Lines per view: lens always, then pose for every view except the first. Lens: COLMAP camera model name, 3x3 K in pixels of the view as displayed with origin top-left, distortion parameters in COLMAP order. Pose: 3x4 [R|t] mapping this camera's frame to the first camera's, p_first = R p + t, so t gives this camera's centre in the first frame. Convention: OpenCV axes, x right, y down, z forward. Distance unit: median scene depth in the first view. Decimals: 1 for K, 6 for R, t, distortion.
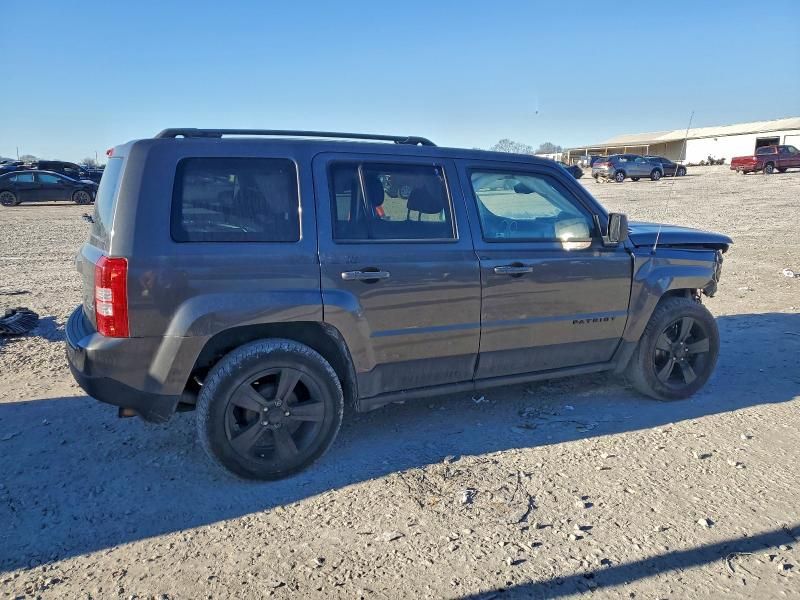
lens RADIAL K [[640.6, 0, 397.5], [0, 640.6, 299.2], [0, 0, 1]] dist [0.052382, -0.007480]
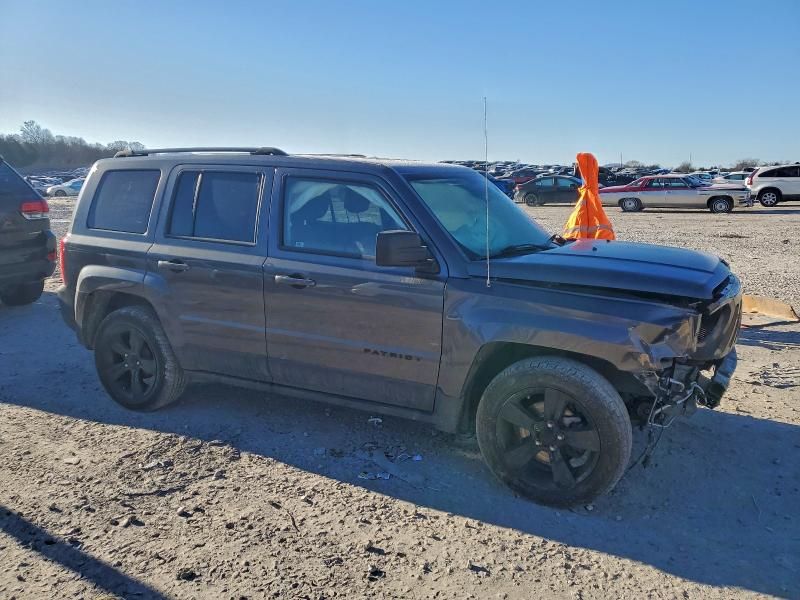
lens RADIAL K [[640.6, 0, 398.1], [0, 640.6, 300.9], [0, 0, 1]] dist [0.052382, -0.007480]
pose [[0.604100, 0.146410, -0.783344, 1.059475], [-0.146083, 0.986667, 0.071755, -0.109889], [0.783405, 0.071086, 0.617433, 0.530455]]
